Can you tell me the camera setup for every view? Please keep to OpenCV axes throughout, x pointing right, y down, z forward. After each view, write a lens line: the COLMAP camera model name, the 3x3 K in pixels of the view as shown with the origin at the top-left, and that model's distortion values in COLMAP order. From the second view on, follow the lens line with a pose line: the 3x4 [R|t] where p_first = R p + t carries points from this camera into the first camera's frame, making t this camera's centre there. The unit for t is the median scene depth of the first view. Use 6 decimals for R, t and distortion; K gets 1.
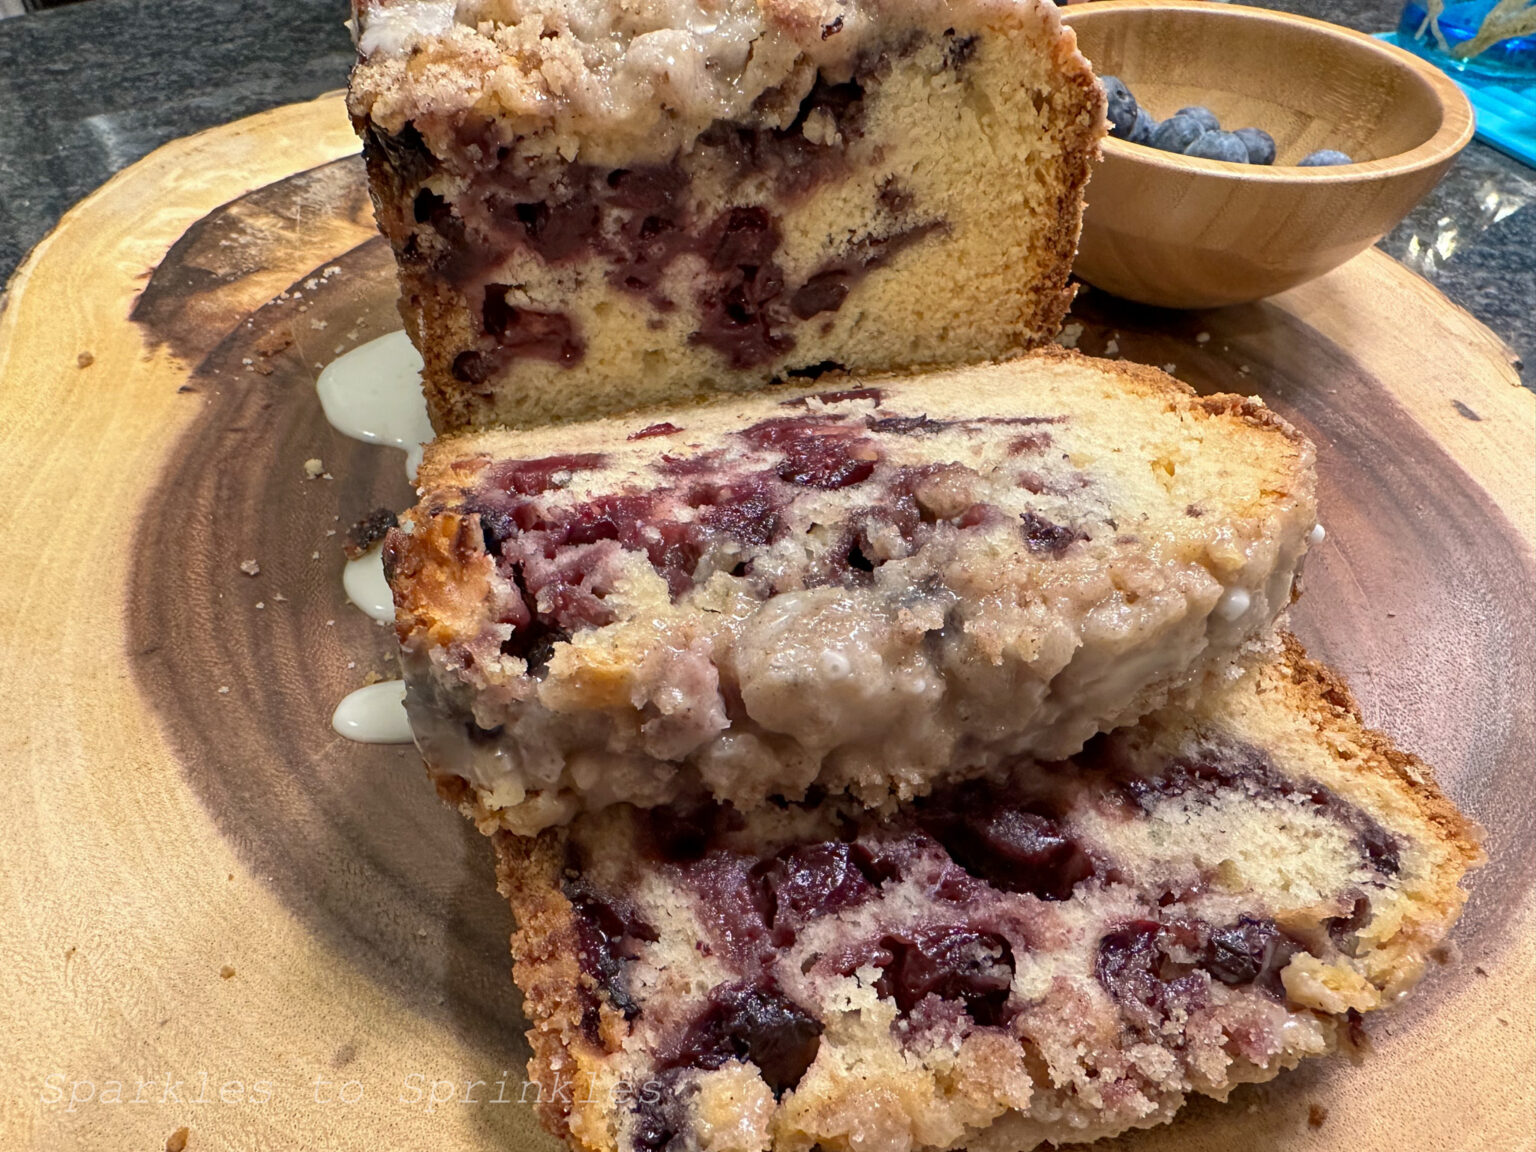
lens RADIAL K [[1100.2, 0, 727.8], [0, 1100.2, 658.9], [0, 0, 1]] dist [-0.007892, 0.002054]
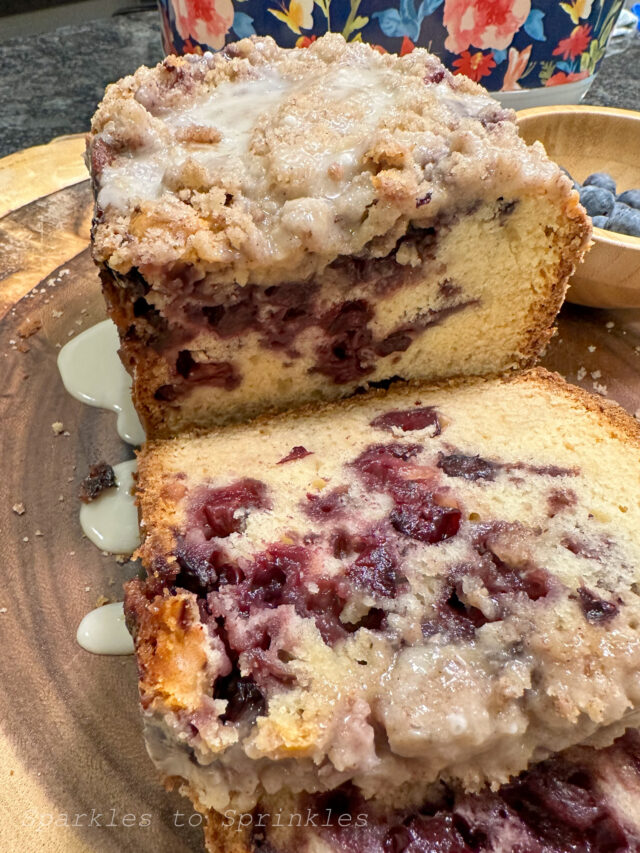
lens RADIAL K [[611.0, 0, 277.7], [0, 611.0, 402.4], [0, 0, 1]] dist [-0.007892, 0.002054]
pose [[0.999881, 0.004471, 0.014792, -0.104926], [-0.004717, 0.999850, 0.016674, -0.303267], [-0.014715, -0.016741, 0.999752, 0.176250]]
